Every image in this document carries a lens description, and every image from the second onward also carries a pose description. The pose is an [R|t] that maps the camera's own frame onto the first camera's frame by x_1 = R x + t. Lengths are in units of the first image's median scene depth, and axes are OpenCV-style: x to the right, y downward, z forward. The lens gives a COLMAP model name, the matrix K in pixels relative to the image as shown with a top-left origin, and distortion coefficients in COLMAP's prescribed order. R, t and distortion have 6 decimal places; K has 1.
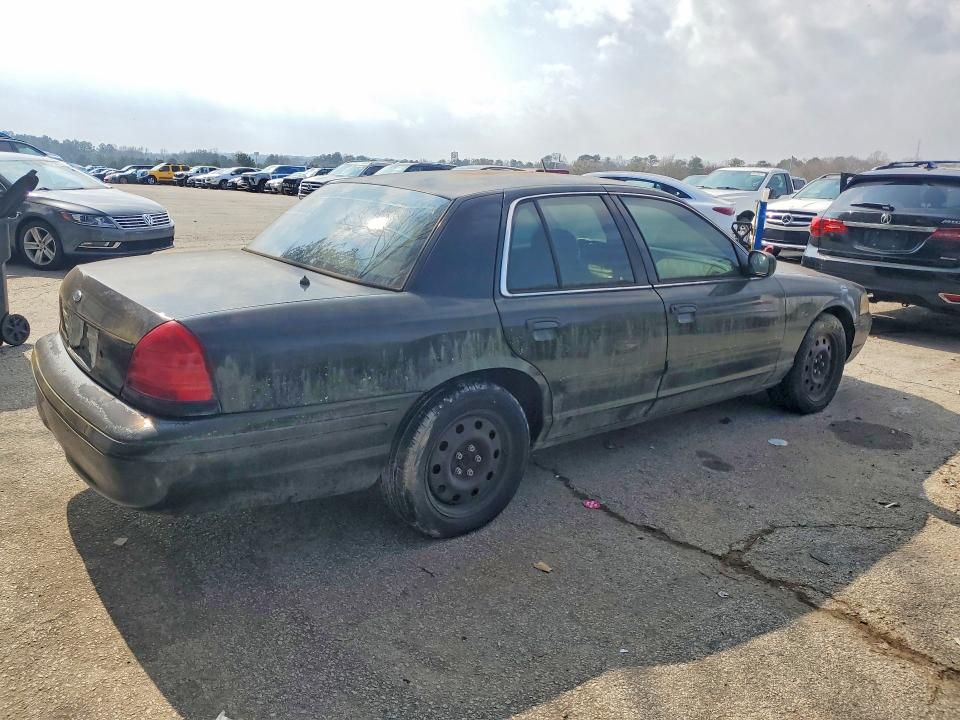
lens RADIAL K [[736.4, 0, 480.0], [0, 736.4, 360.0], [0, 0, 1]] dist [-0.002636, -0.001370]
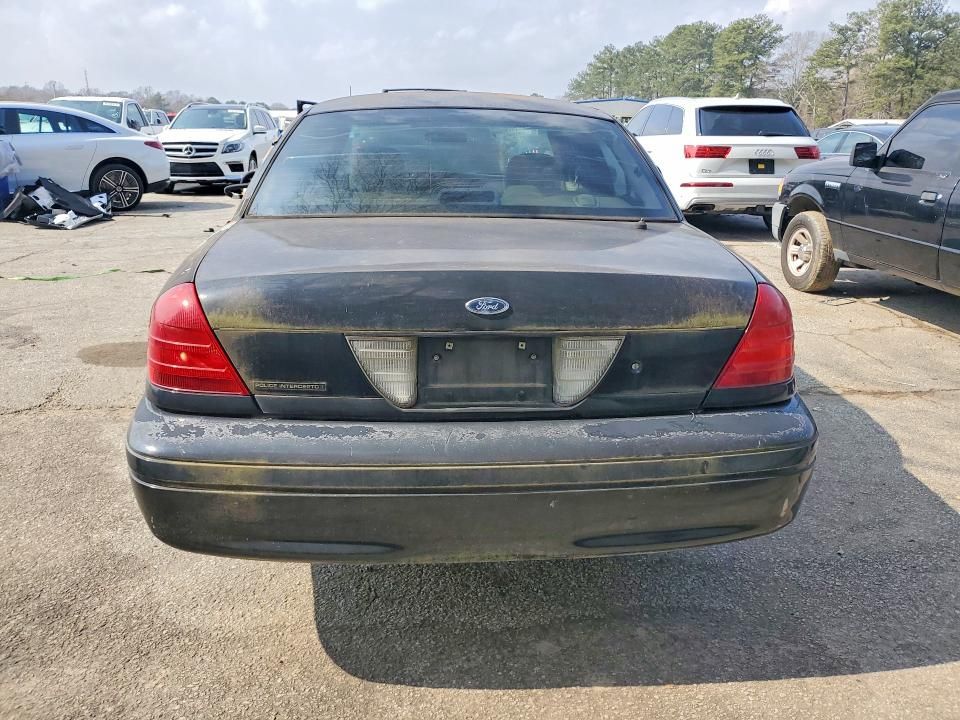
lens RADIAL K [[736.4, 0, 480.0], [0, 736.4, 360.0], [0, 0, 1]] dist [-0.002636, -0.001370]
pose [[0.568597, -0.282364, 0.772637, -0.196874], [0.215402, 0.957578, 0.191433, -0.030857], [-0.793914, 0.057579, 0.605298, 0.124932]]
